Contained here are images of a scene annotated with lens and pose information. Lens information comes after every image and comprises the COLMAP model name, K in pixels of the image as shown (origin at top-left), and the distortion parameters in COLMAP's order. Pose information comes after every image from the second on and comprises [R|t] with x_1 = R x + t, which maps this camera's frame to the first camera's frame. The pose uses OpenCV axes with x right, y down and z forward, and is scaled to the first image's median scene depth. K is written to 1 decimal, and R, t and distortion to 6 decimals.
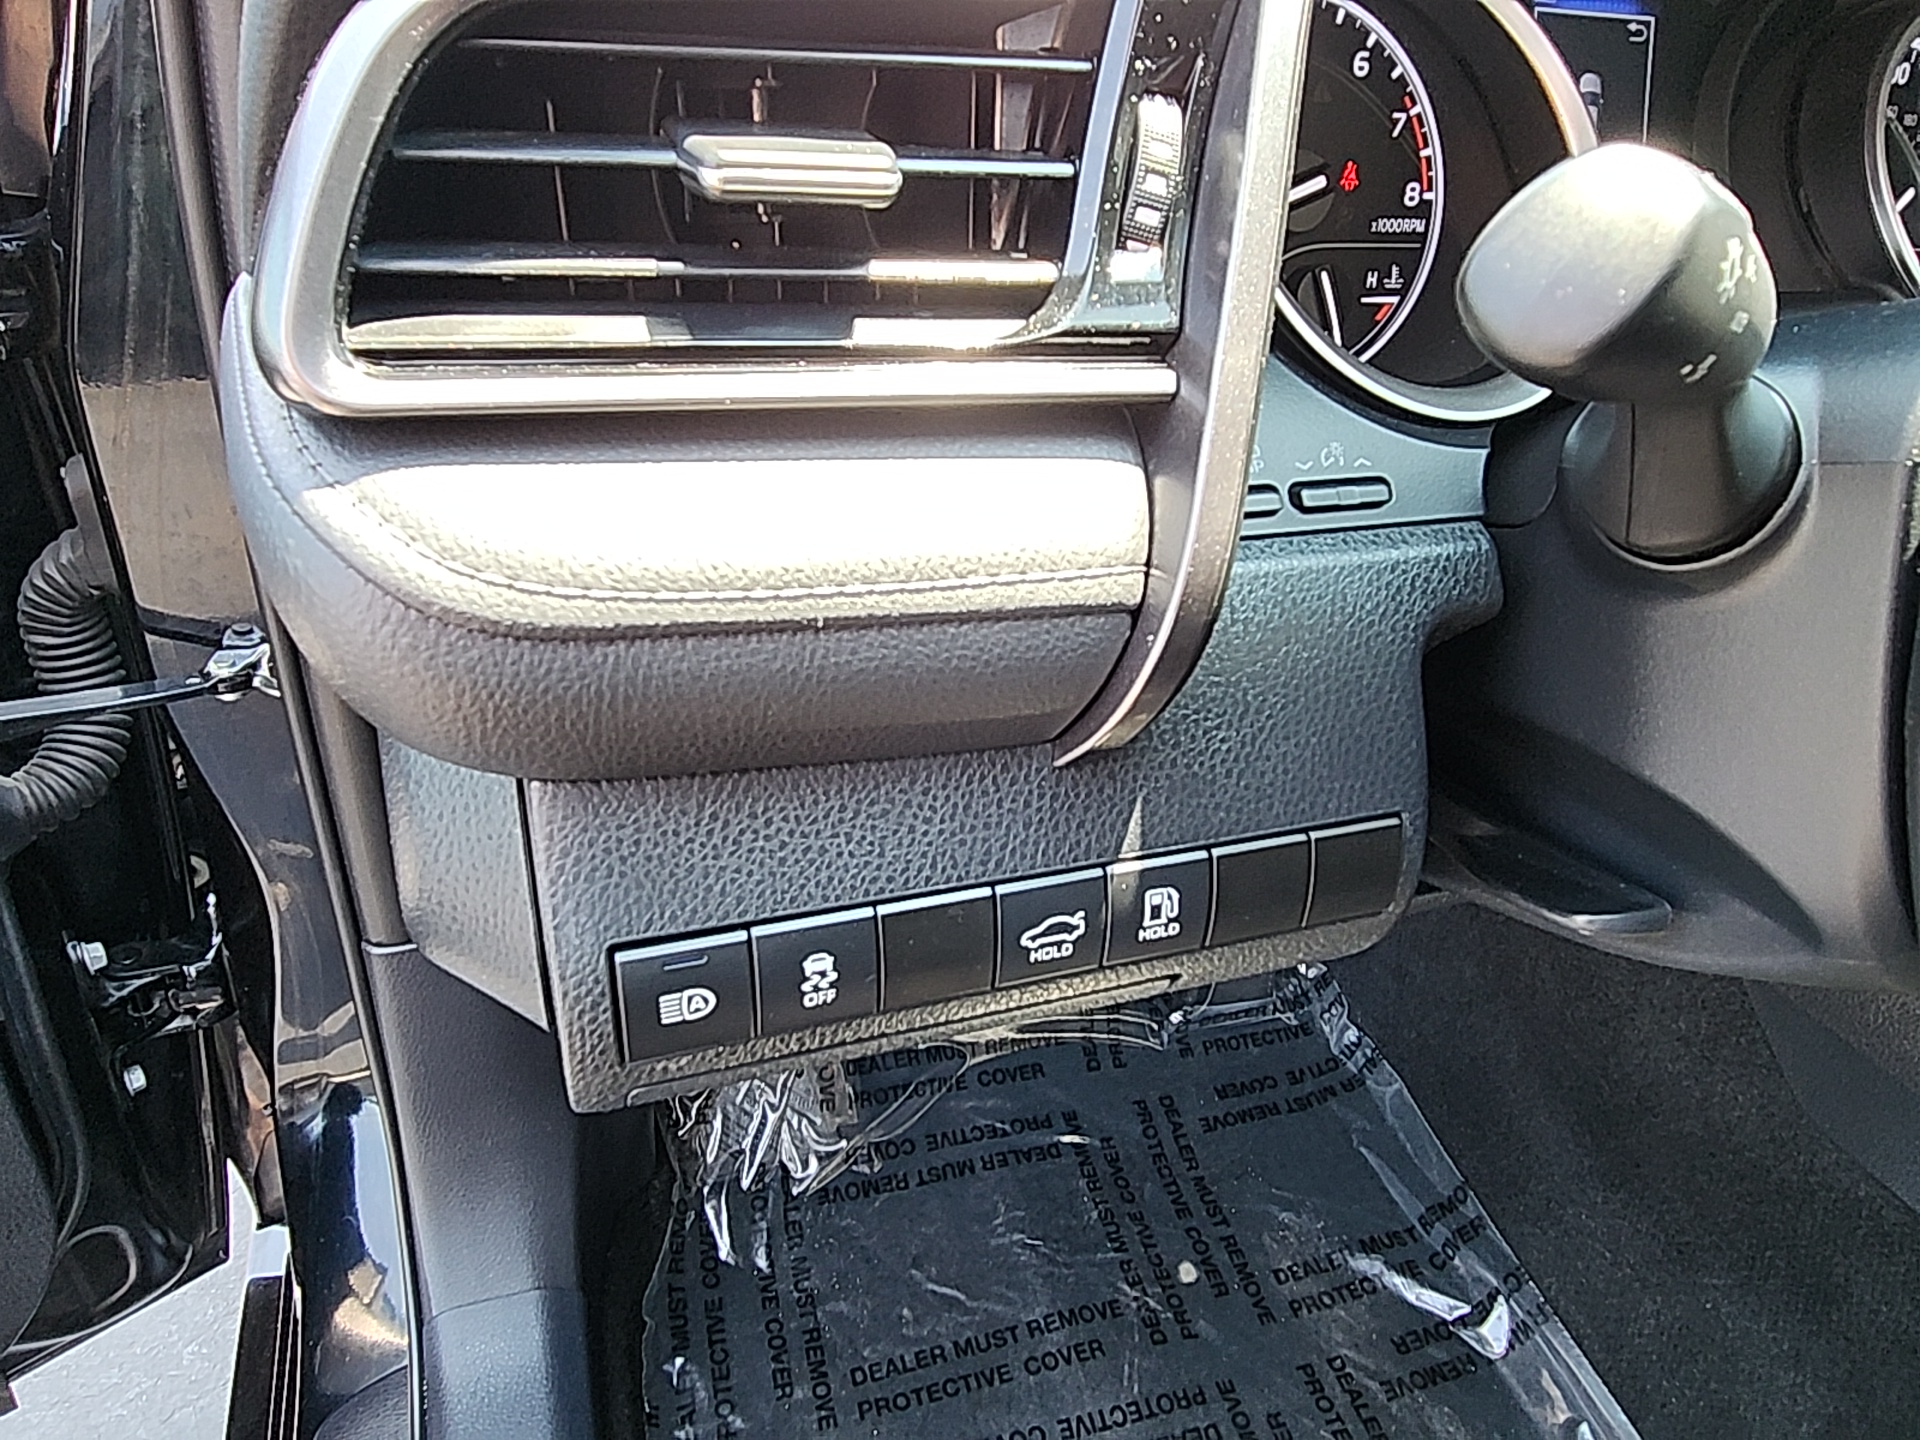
lens RADIAL K [[1210.4, 0, 975.1], [0, 1210.4, 719.2], [0, 0, 1]] dist [0.005664, -0.003593]
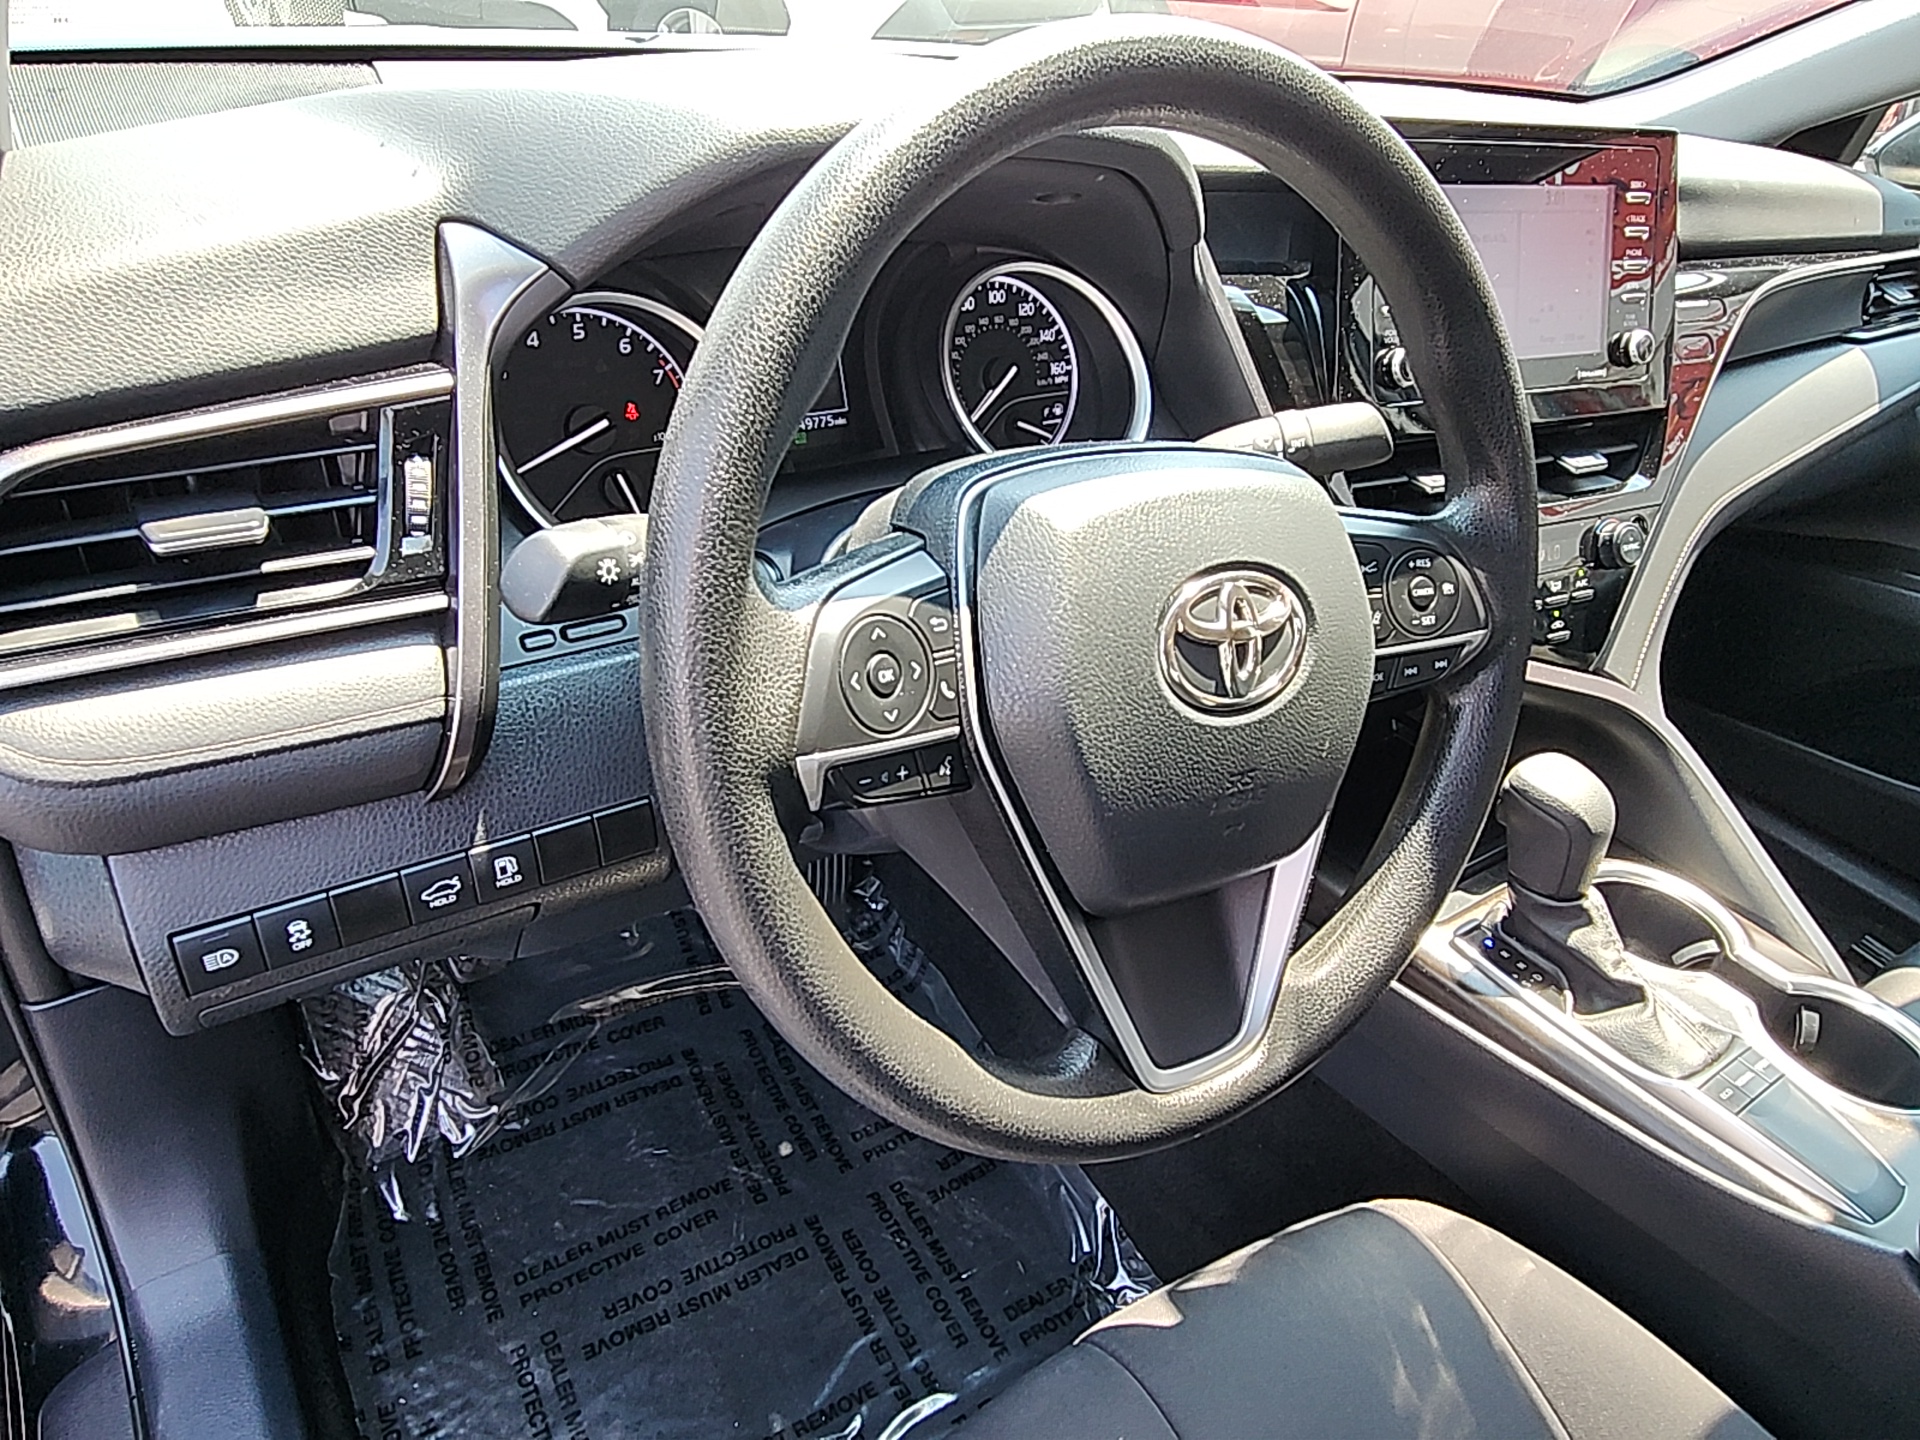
lens RADIAL K [[1210.4, 0, 975.1], [0, 1210.4, 719.2], [0, 0, 1]] dist [0.005664, -0.003593]
pose [[0.965200, -0.141475, 0.219940, 0.163125], [0.138820, 0.989934, 0.027558, -0.007588], [-0.221625, 0.003933, 0.975124, -0.338853]]
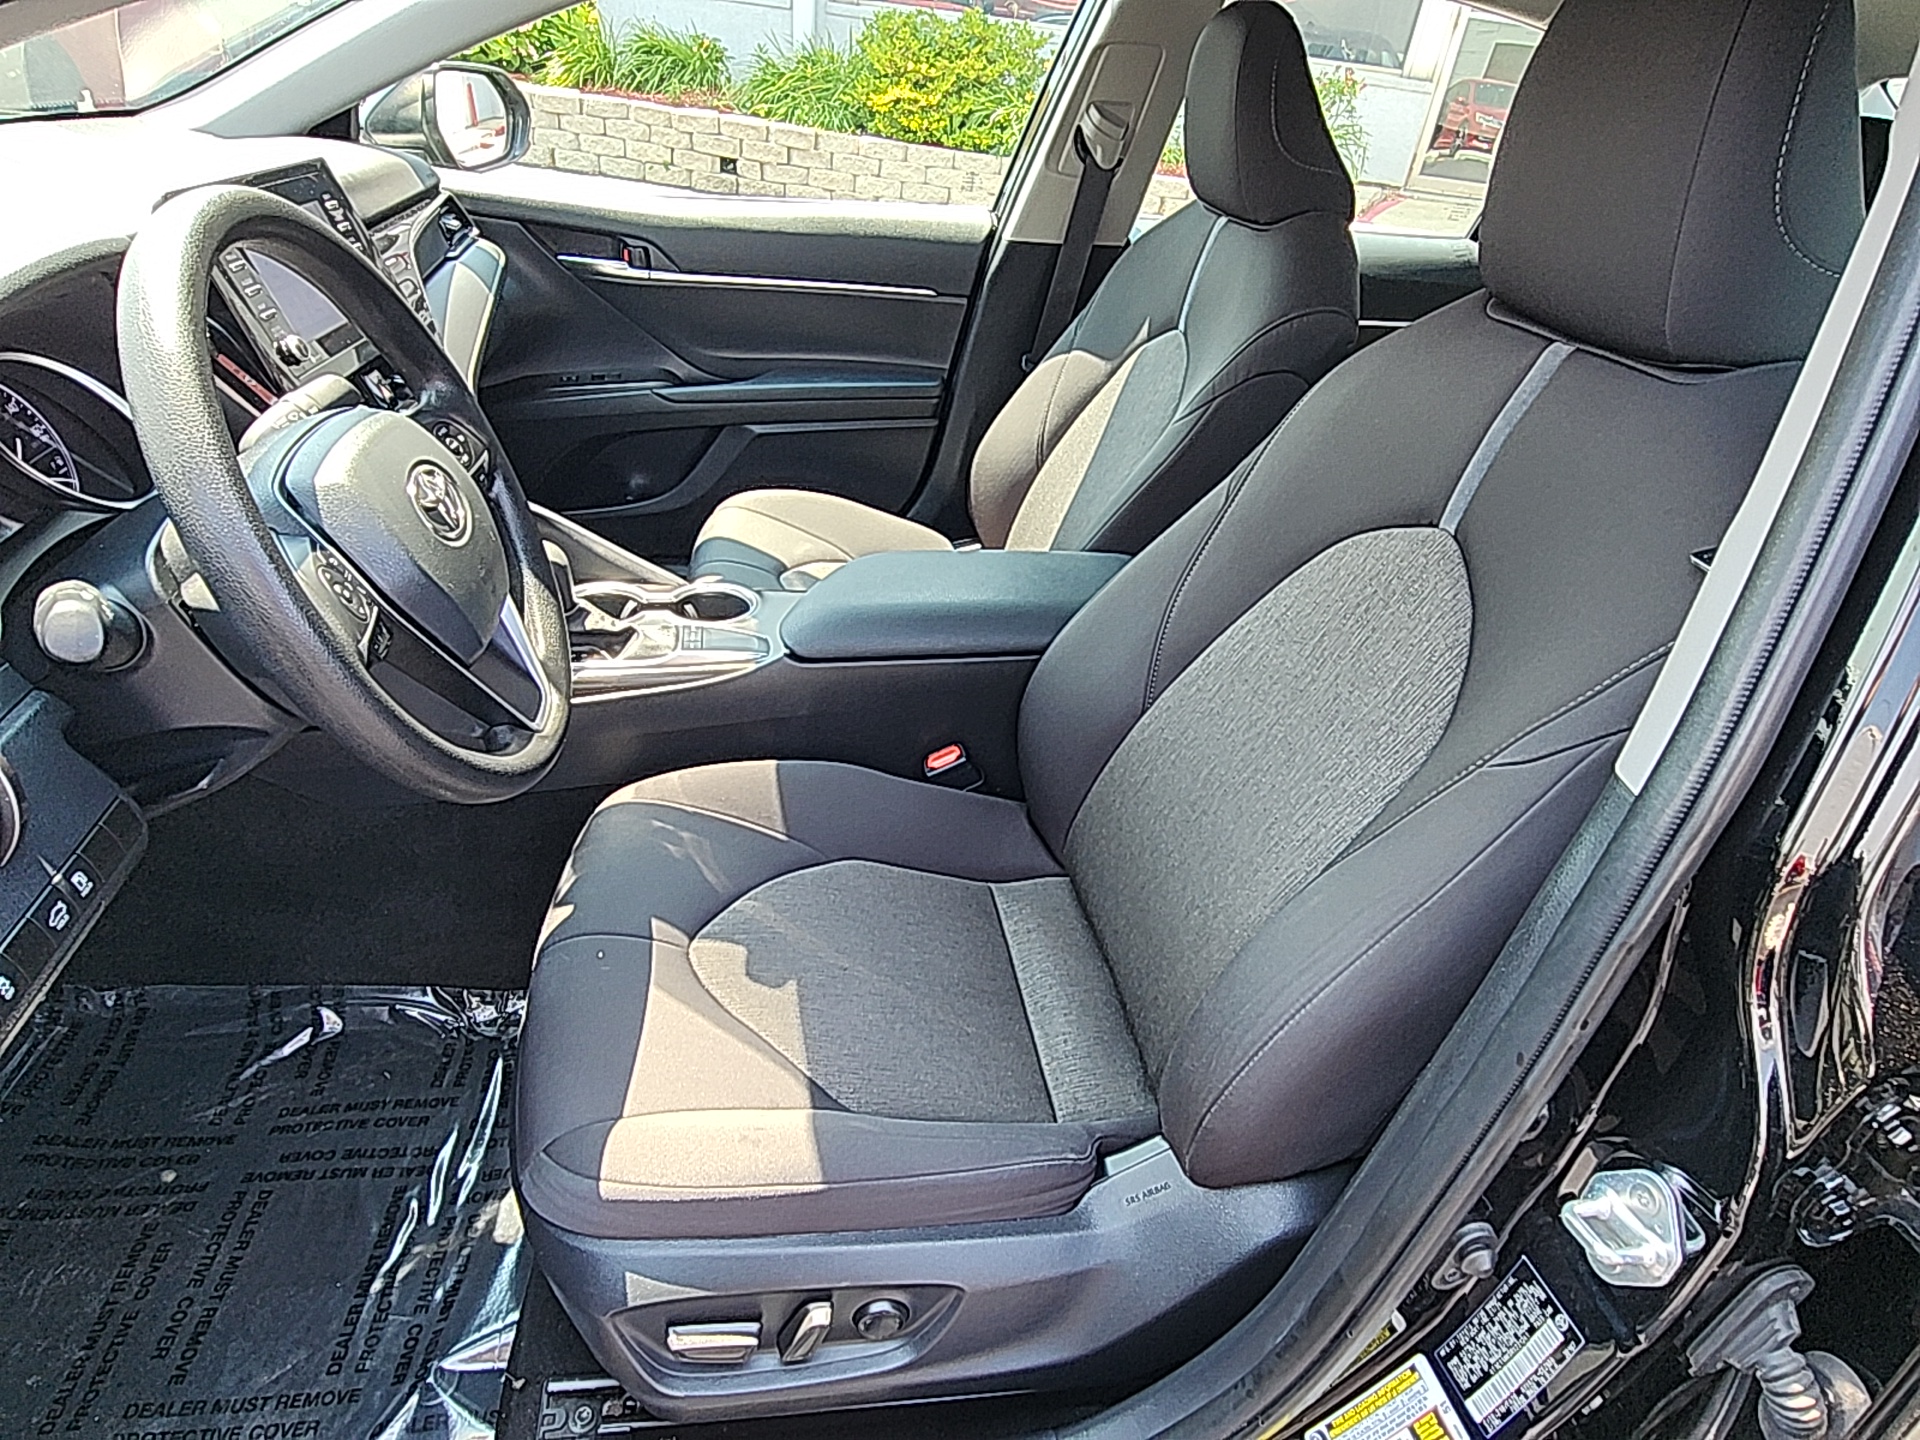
lens RADIAL K [[1066.5, 0, 960.0], [0, 1066.5, 720.0], [0, 0, 1]] dist [0.001201, 0.000119]
pose [[0.170845, -0.591191, 0.788229, -0.372352], [0.485121, 0.746776, 0.454953, -0.074161], [-0.857595, 0.304660, 0.414382, -0.544099]]
